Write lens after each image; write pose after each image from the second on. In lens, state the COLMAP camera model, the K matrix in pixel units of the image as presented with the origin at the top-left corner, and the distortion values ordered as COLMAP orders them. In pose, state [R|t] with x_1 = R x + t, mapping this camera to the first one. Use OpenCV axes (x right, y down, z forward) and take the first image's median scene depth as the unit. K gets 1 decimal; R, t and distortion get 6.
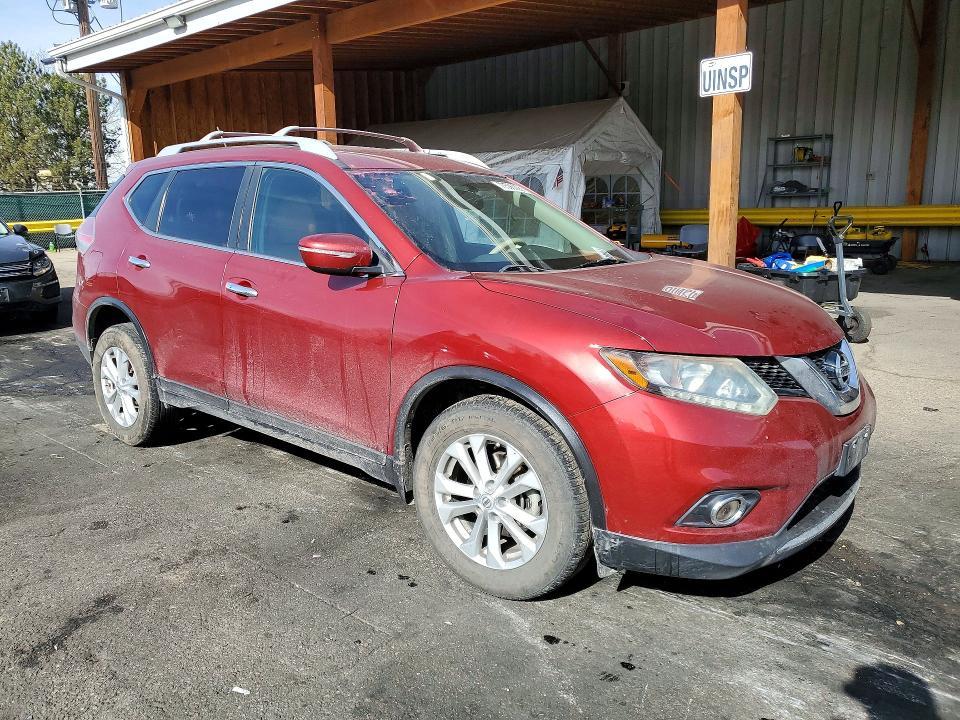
lens RADIAL K [[768.9, 0, 480.0], [0, 768.9, 360.0], [0, 0, 1]] dist [0.007375, 0.003914]
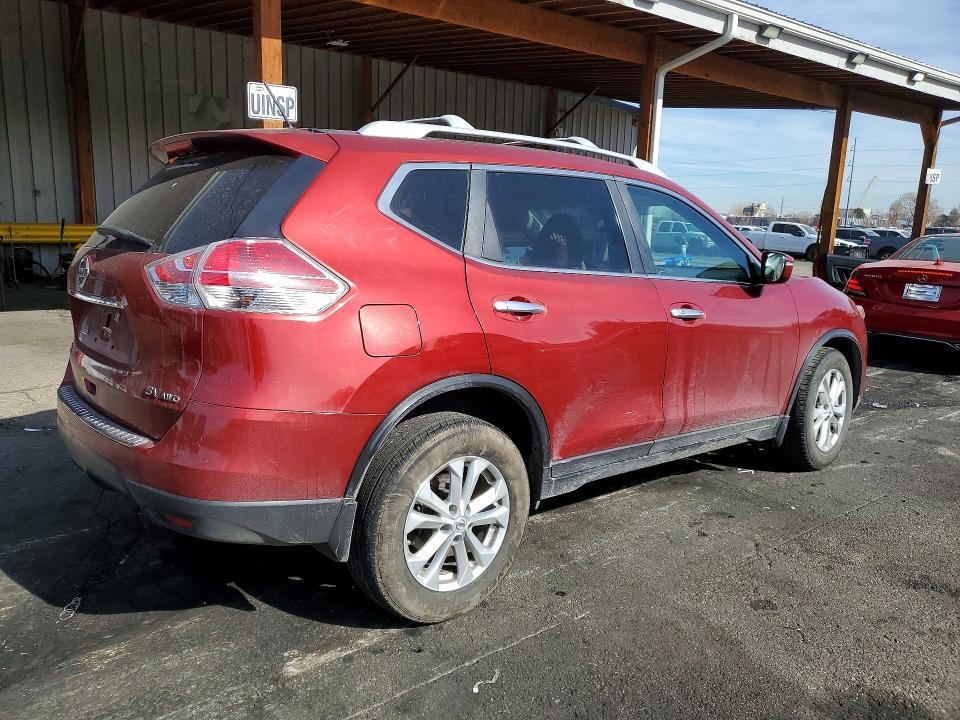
lens RADIAL K [[727.9, 0, 480.0], [0, 727.9, 360.0], [0, 0, 1]] dist [0.004205, 0.001573]
pose [[0.171633, -0.165699, 0.971126, -1.156599], [0.175834, 0.975078, 0.135297, -0.188715], [-0.969342, 0.147536, 0.196491, 1.001994]]
